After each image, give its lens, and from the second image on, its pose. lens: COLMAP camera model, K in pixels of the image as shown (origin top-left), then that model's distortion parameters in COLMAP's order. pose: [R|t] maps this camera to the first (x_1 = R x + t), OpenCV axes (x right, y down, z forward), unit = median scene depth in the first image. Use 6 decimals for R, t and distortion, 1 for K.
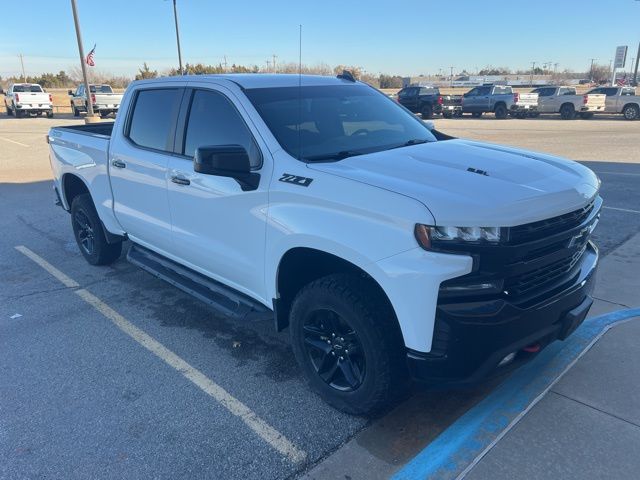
lens RADIAL K [[479.4, 0, 323.8], [0, 479.4, 247.7], [0, 0, 1]] dist [0.047602, -0.053693]
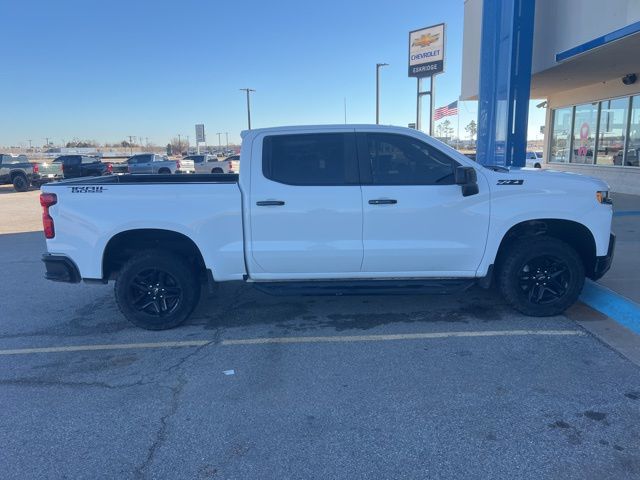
lens RADIAL K [[479.4, 0, 317.3], [0, 479.4, 239.9], [0, 0, 1]] dist [0.047602, -0.053693]
pose [[0.698888, -0.130176, 0.703285, -0.925044], [0.237922, 0.969612, -0.056963, -0.006652], [-0.674499, 0.207138, 0.708622, 0.166786]]
